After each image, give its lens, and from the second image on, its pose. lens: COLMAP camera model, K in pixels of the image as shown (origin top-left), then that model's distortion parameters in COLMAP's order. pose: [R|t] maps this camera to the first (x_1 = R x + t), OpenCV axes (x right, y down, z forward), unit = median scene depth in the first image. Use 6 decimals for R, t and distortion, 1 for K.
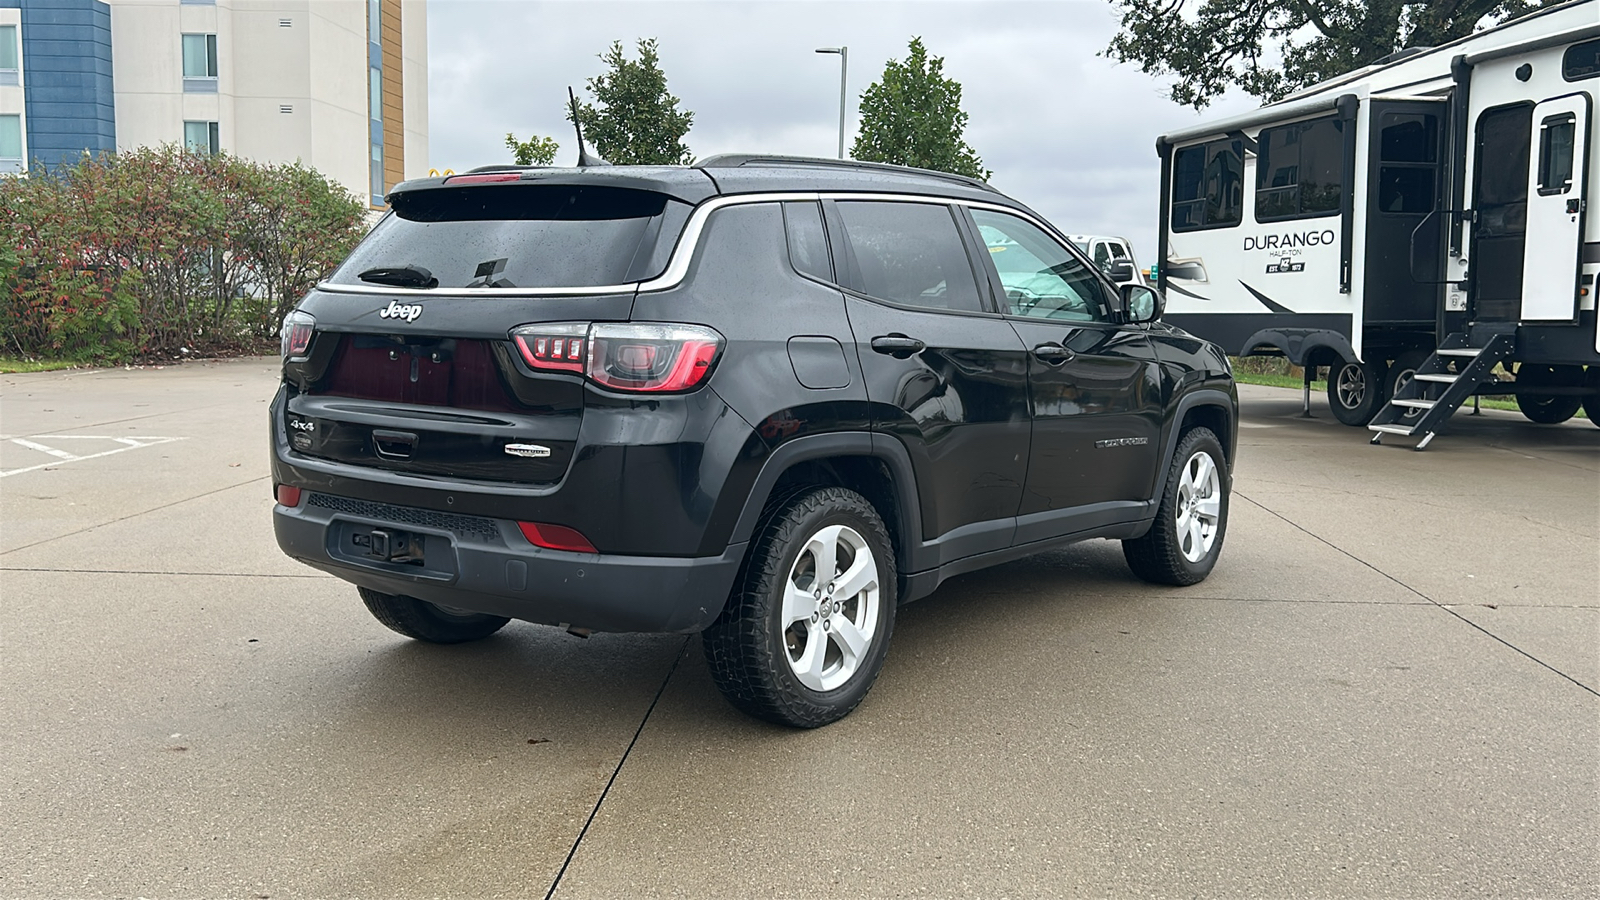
lens RADIAL K [[1496.4, 0, 810.0], [0, 1496.4, 445.6], [0, 0, 1]] dist [0.061736, -0.019113]
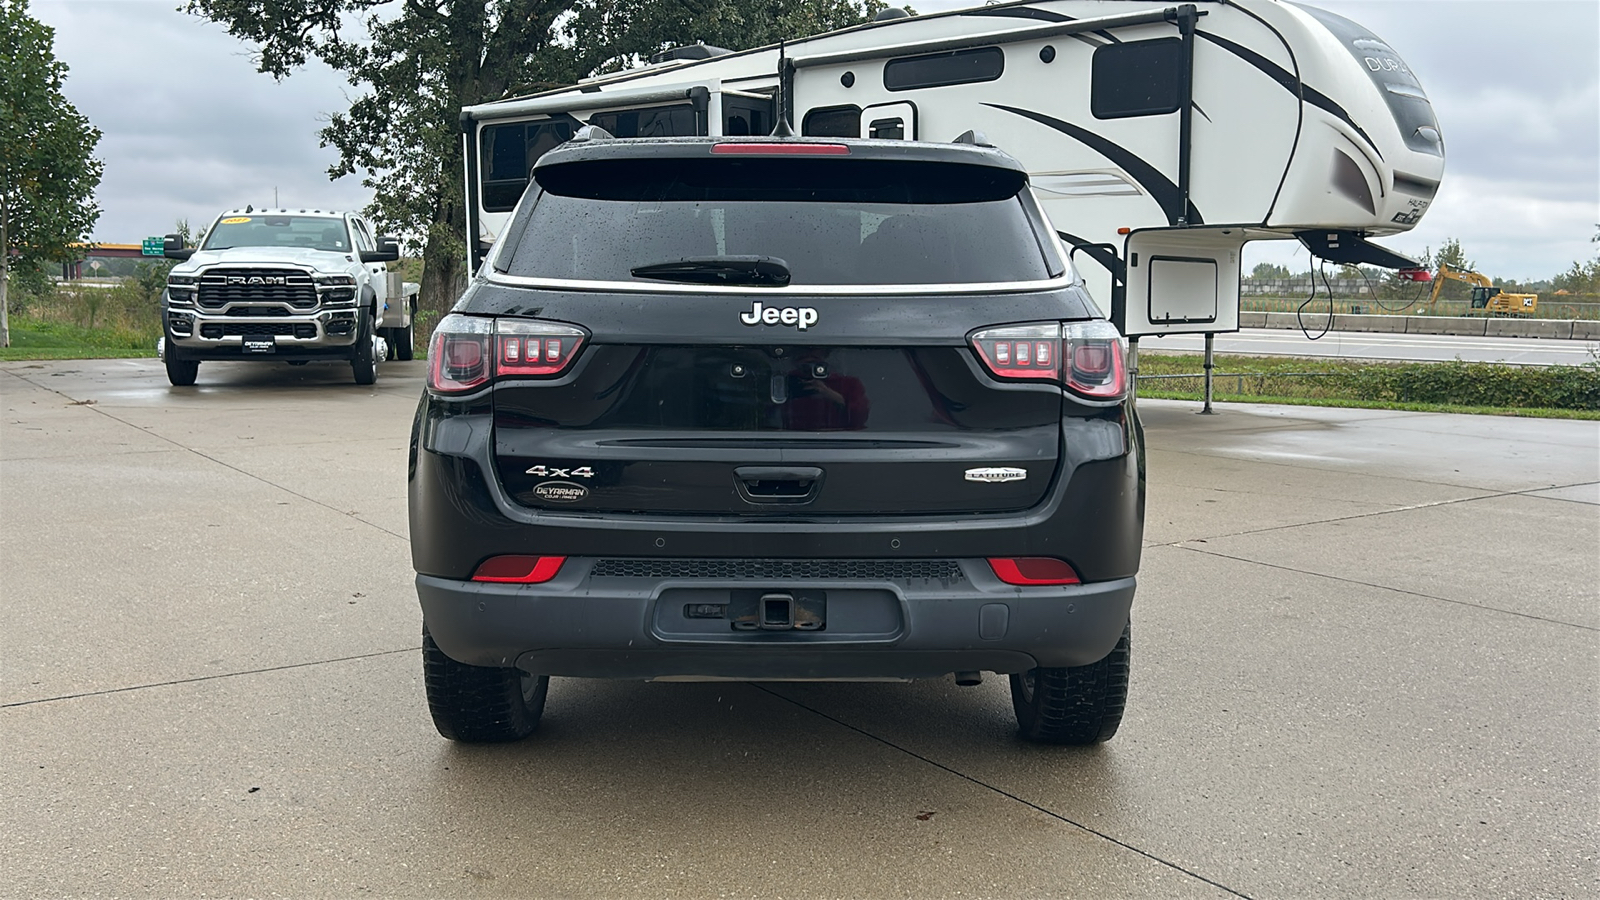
lens RADIAL K [[1496.4, 0, 818.4], [0, 1496.4, 449.6], [0, 0, 1]] dist [0.060166, -0.016927]
pose [[0.796865, -0.079085, 0.598959, -0.229896], [0.068376, 0.996831, 0.040651, -0.015524], [-0.600275, 0.008562, 0.799747, 0.111454]]
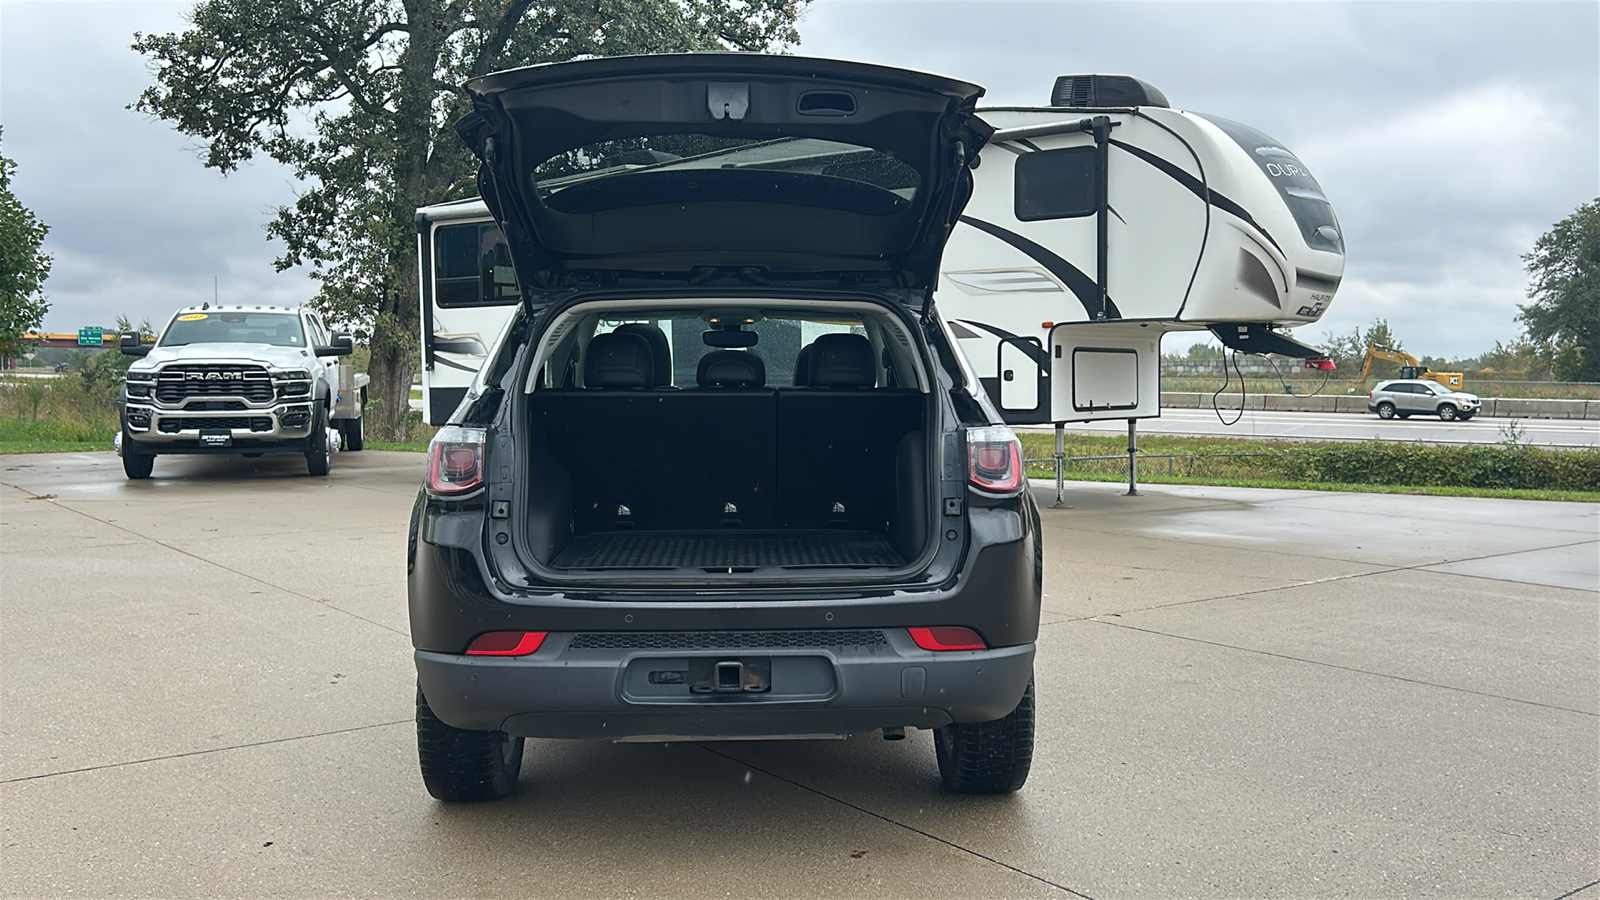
lens RADIAL K [[1496.4, 0, 810.0], [0, 1496.4, 445.6], [0, 0, 1]] dist [0.061736, -0.019113]
pose [[0.776442, -0.052103, 0.628031, -0.257251], [0.078543, 0.996807, -0.014406, -0.018466], [-0.625274, 0.060513, 0.778055, 0.075037]]
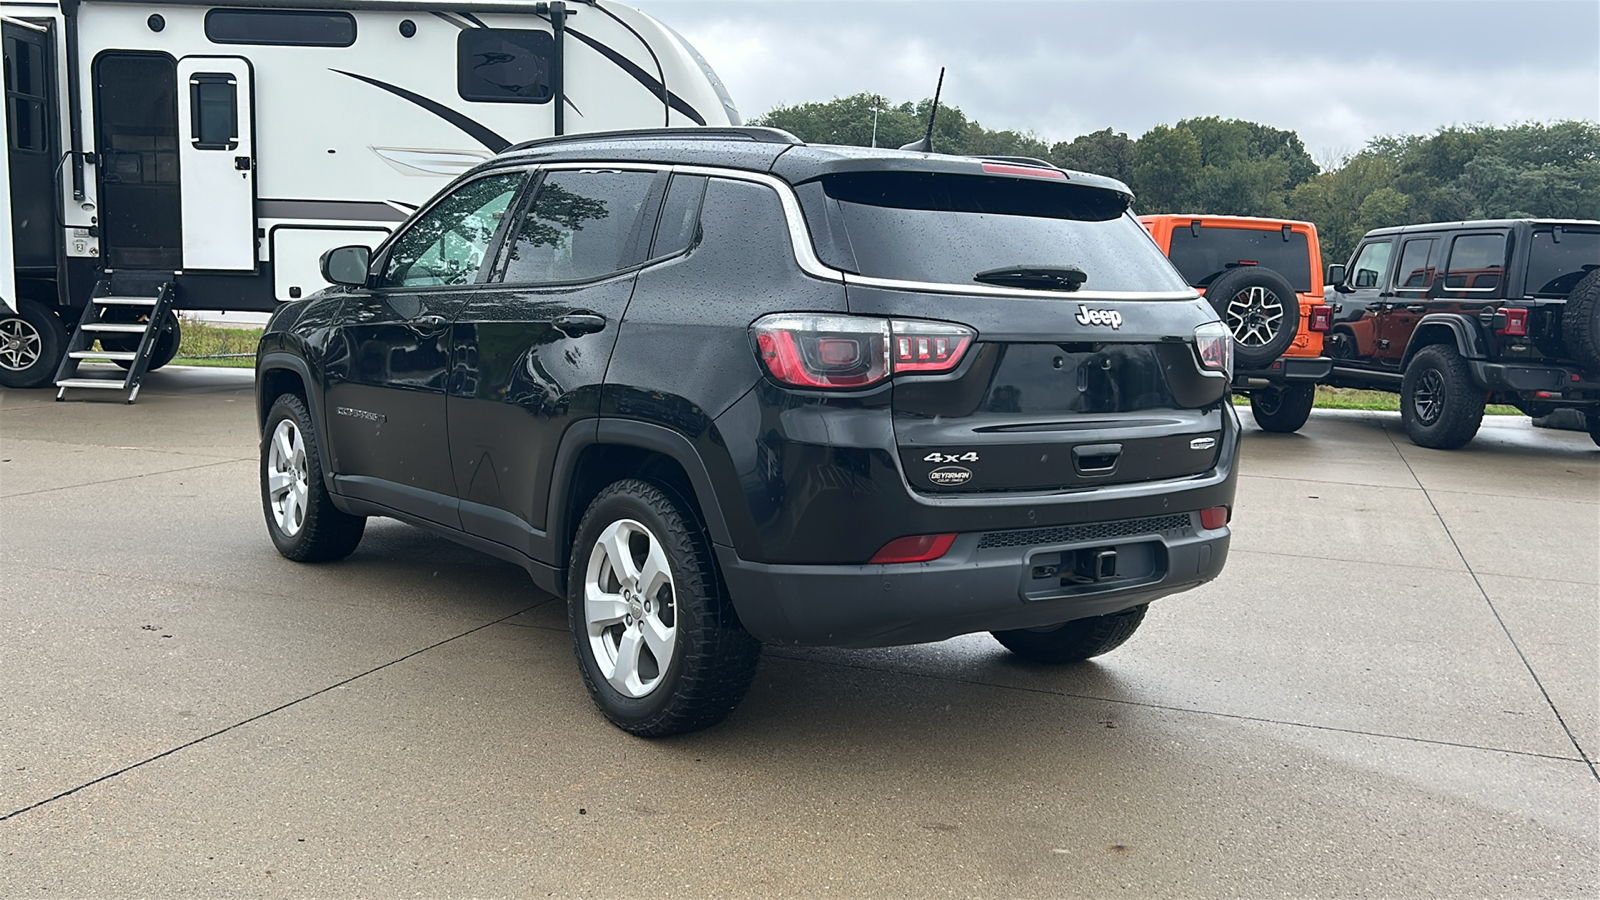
lens RADIAL K [[1496.4, 0, 818.4], [0, 1496.4, 449.6], [0, 0, 1]] dist [0.060166, -0.016927]
pose [[0.279326, -0.117105, 0.953028, -0.385055], [0.065897, 0.992533, 0.102645, -0.036116], [-0.957932, 0.034131, 0.284957, 0.283903]]
